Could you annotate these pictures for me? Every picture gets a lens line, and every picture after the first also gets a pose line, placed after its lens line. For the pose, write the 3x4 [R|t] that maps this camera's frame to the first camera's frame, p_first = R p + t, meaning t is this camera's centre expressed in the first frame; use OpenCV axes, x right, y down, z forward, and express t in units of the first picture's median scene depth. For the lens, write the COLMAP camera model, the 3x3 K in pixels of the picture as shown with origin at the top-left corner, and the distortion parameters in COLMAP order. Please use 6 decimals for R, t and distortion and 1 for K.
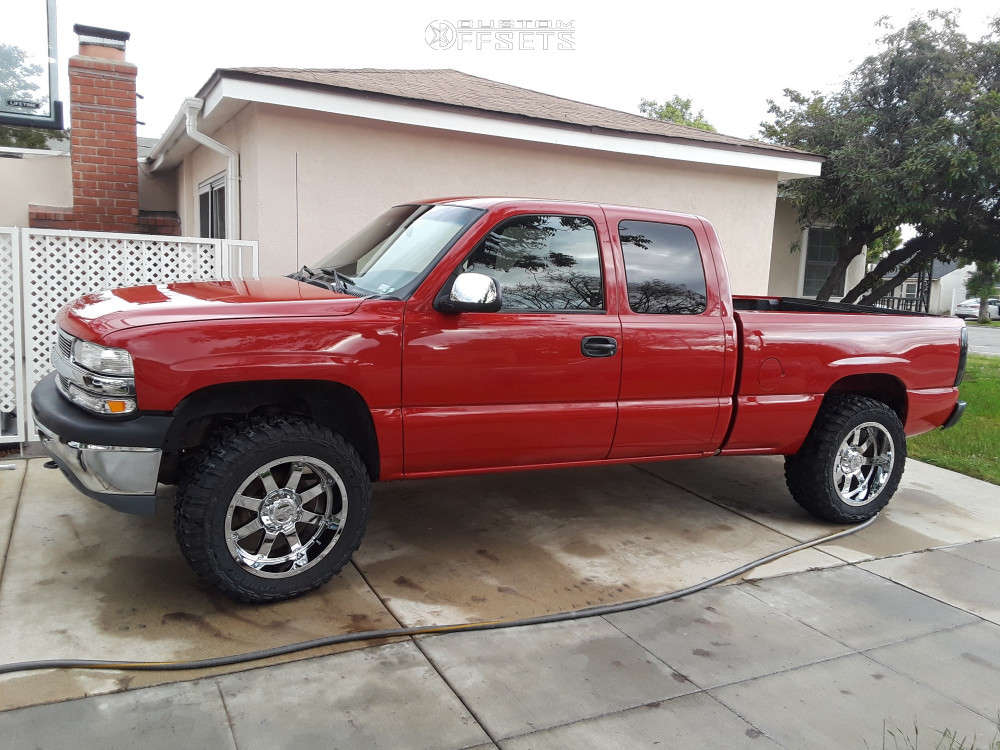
lens RADIAL K [[759.7, 0, 500.0], [0, 759.7, 375.0], [0, 0, 1]] dist [-0.000235, -0.001363]
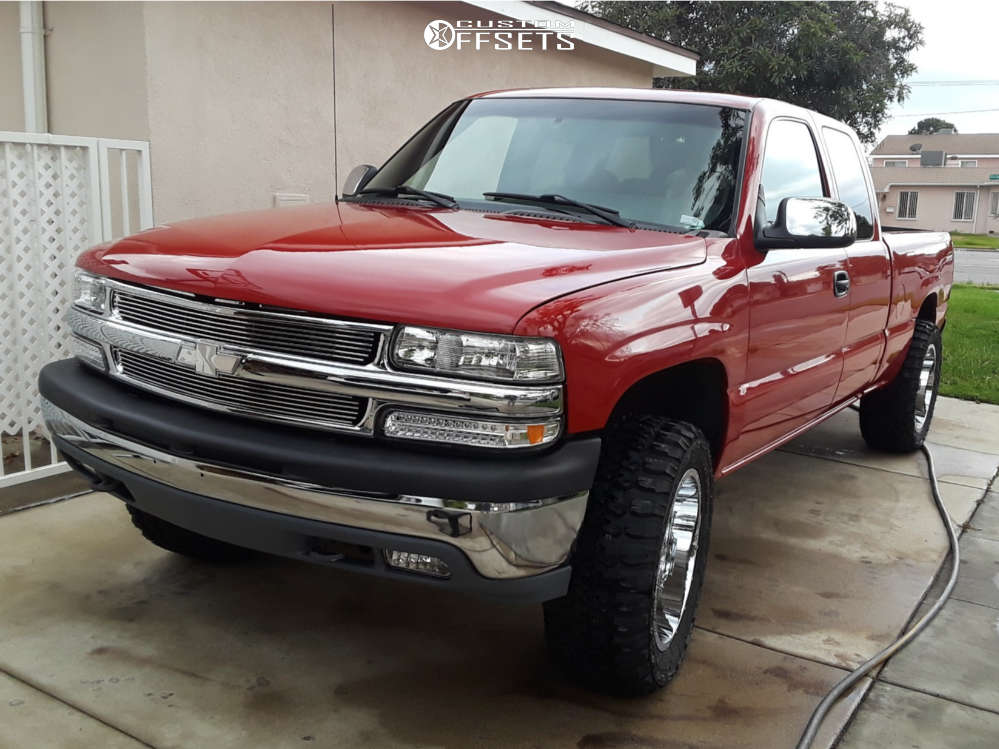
lens RADIAL K [[956.0, 0, 499.5], [0, 956.0, 374.5], [0, 0, 1]] dist [0.011348, 0.006233]
pose [[0.864099, -0.112011, 0.490699, -0.700823], [0.077070, 0.992871, 0.090925, -0.059138], [-0.497386, -0.040750, 0.866572, 0.286963]]
